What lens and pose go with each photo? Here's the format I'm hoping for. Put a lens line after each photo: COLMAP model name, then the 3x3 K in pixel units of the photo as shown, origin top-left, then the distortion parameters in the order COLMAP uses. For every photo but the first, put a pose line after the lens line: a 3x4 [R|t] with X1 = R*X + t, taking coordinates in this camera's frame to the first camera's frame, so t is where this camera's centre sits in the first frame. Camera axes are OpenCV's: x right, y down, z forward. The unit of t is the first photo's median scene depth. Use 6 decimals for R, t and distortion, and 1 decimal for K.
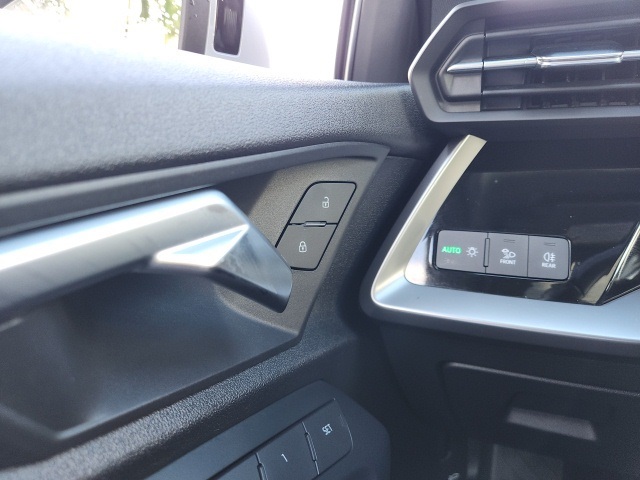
lens RADIAL K [[426.3, 0, 321.1], [0, 426.3, 241.0], [0, 0, 1]] dist [0.061057, -0.046655]
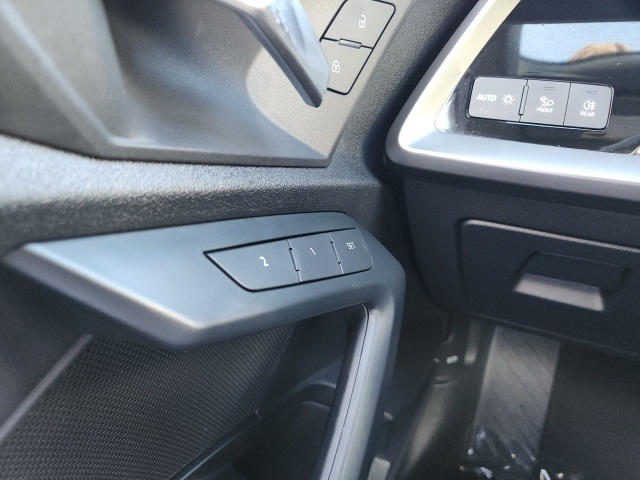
lens RADIAL K [[426.3, 0, 317.8], [0, 426.3, 237.1], [0, 0, 1]] dist [0.061057, -0.046655]
pose [[0.998149, 0.055723, -0.024382, -0.032427], [-0.051086, 0.985603, 0.161175, 0.197522], [0.033012, -0.159631, 0.986625, -0.015839]]
